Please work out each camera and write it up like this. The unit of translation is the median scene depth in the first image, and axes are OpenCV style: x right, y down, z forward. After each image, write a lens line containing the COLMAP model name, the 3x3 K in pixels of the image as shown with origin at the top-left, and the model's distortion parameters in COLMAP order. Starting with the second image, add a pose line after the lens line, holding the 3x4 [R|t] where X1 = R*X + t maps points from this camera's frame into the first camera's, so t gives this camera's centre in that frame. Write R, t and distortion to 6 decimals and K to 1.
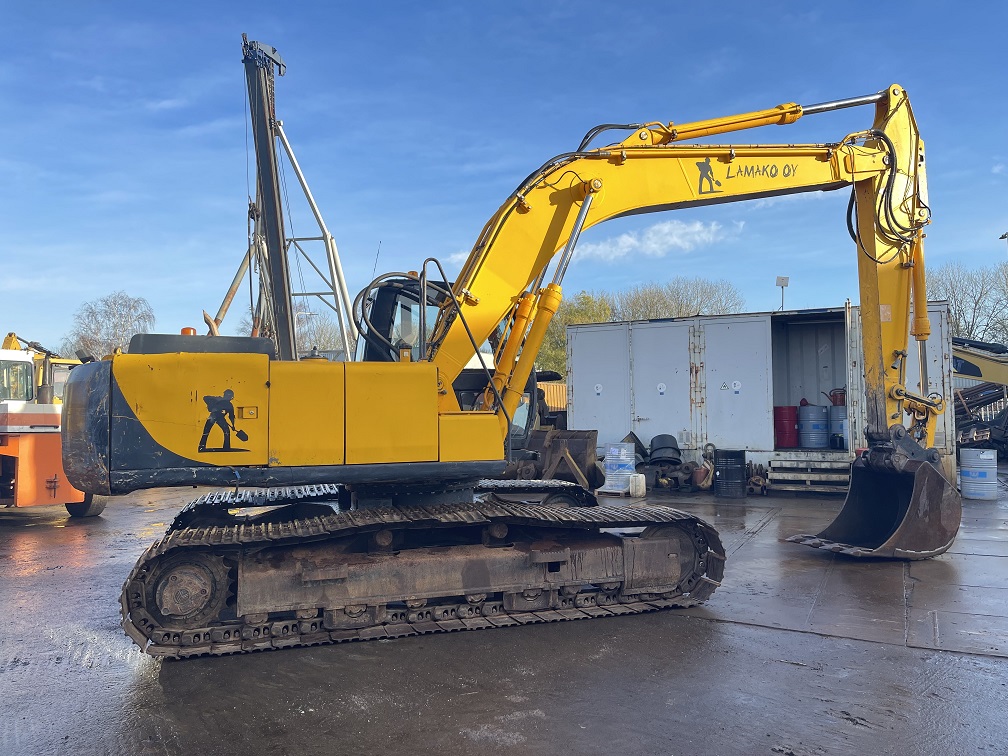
lens RADIAL K [[765.3, 0, 503.4], [0, 765.3, 368.7], [0, 0, 1]] dist [0.054709, -0.053533]
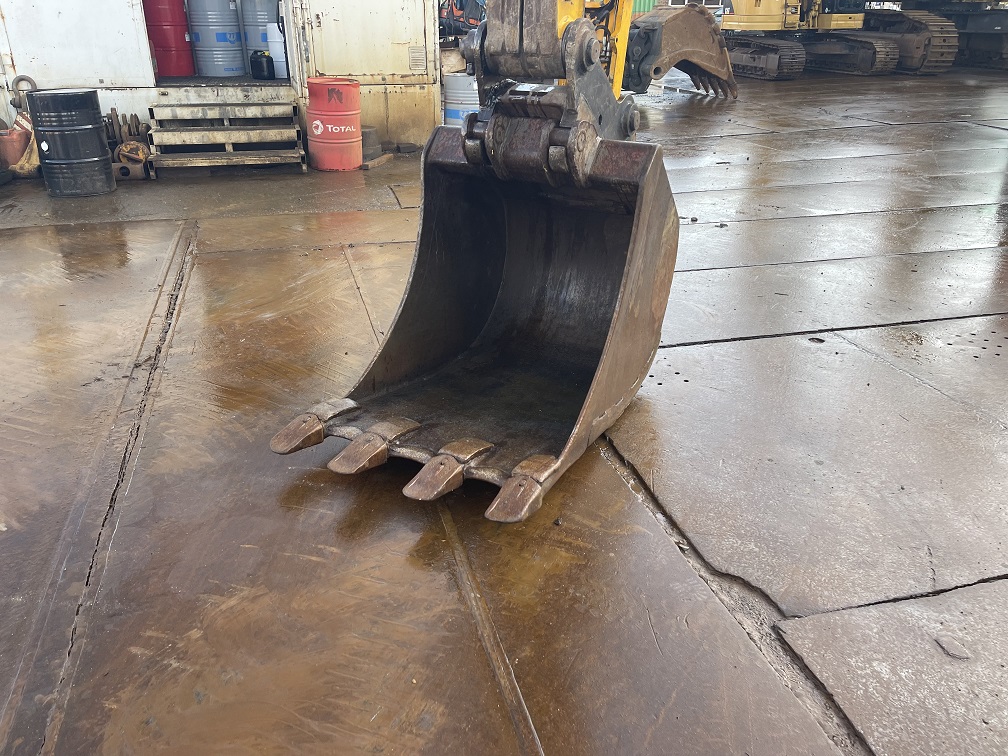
lens RADIAL K [[765.3, 0, 503.6], [0, 765.3, 373.7], [0, 0, 1]] dist [0.054709, -0.053533]
pose [[0.734993, -0.272905, 0.620732, 0.252054], [-0.045675, 0.893428, 0.446878, 0.059675], [-0.676534, -0.356805, 0.644198, 0.750608]]
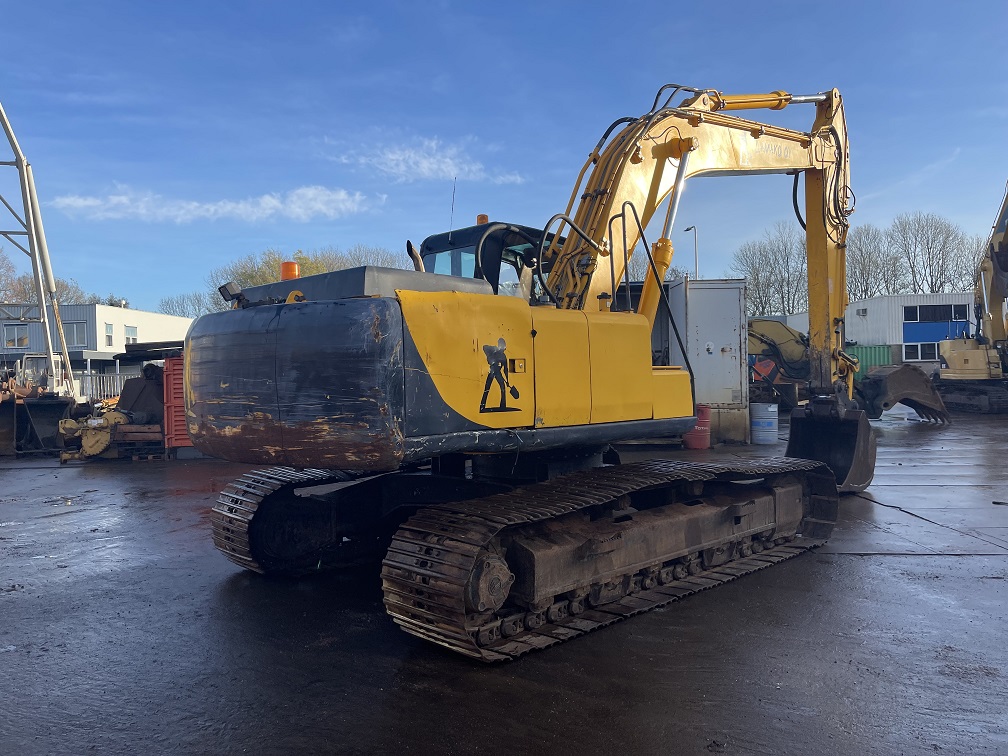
lens RADIAL K [[765.3, 0, 500.8], [0, 765.3, 362.3], [0, 0, 1]] dist [0.054709, -0.053533]
pose [[0.902632, 0.002825, 0.430403, -0.447848], [-0.017191, 0.999417, 0.029493, 0.018085], [-0.430069, -0.034020, 0.902155, 0.154436]]
